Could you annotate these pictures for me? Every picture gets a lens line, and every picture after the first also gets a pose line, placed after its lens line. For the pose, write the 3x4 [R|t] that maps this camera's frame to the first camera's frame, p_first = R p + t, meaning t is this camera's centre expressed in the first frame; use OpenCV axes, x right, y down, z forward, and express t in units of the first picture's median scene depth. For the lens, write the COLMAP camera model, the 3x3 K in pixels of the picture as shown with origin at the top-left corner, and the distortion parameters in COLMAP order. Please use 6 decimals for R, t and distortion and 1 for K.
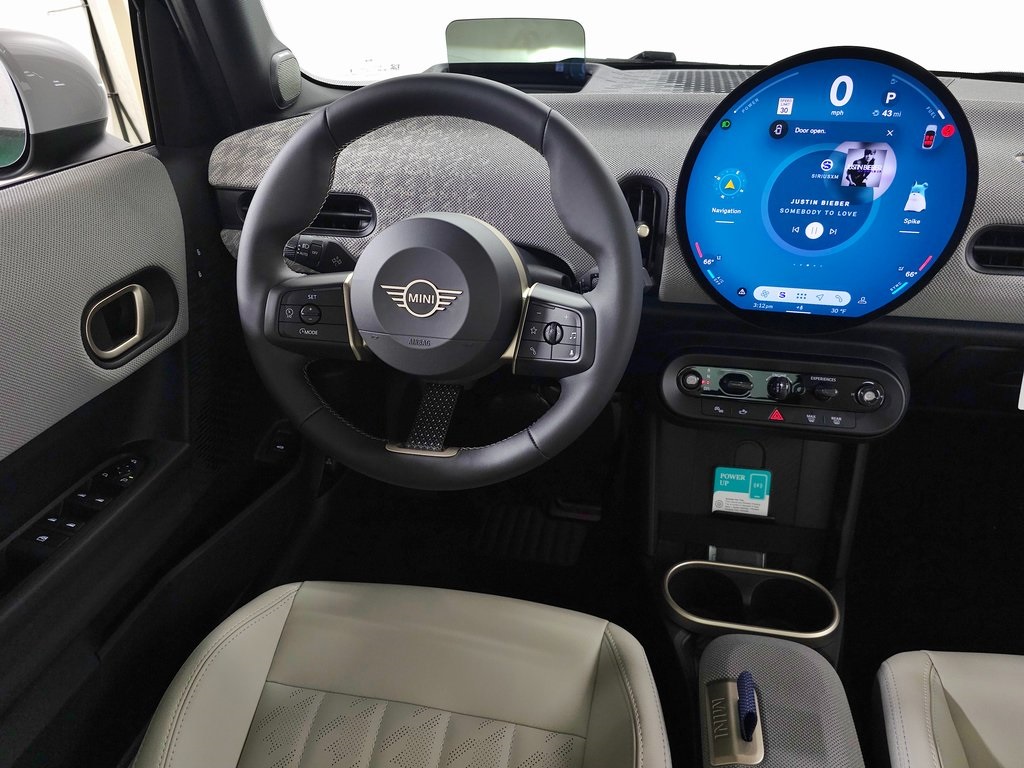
lens RADIAL K [[712.0, 0, 512.0], [0, 712.0, 384.0], [0, 0, 1]] dist [0.032061, -0.002280]
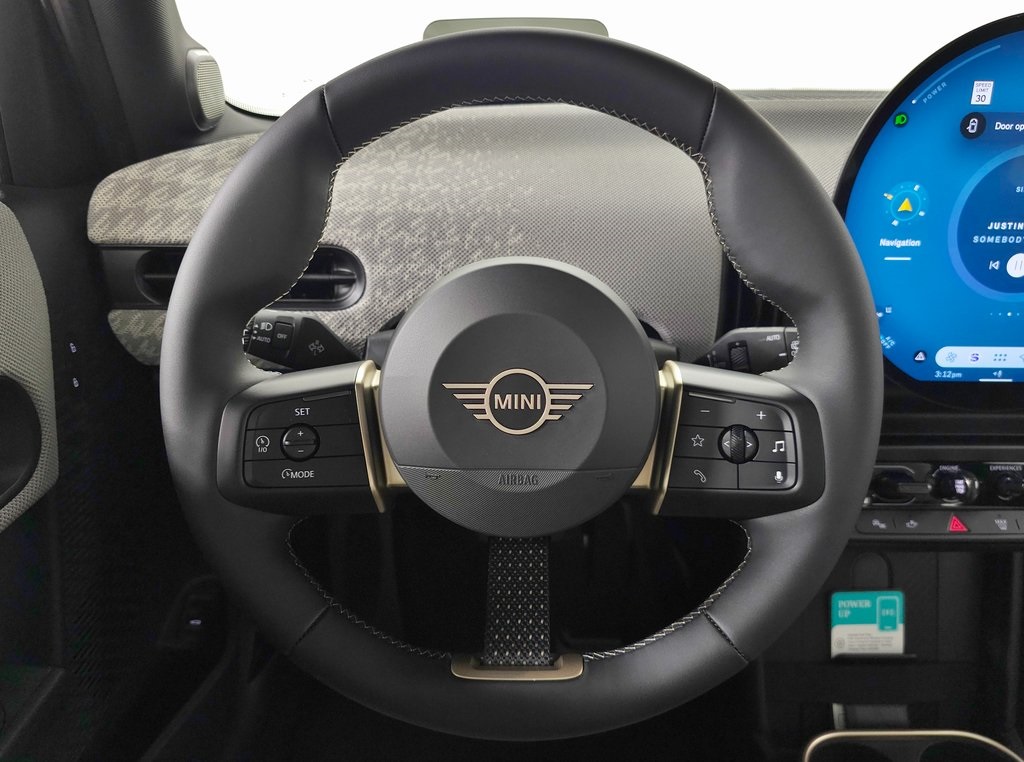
lens RADIAL K [[723.4, 0, 512.0], [0, 723.4, 381.0], [0, 0, 1]] dist [0.001149, -0.002875]
pose [[0.983983, -0.066943, 0.165214, -0.198777], [0.085017, 0.990846, -0.104867, -0.068062], [-0.156682, 0.117233, 0.980667, 0.389723]]
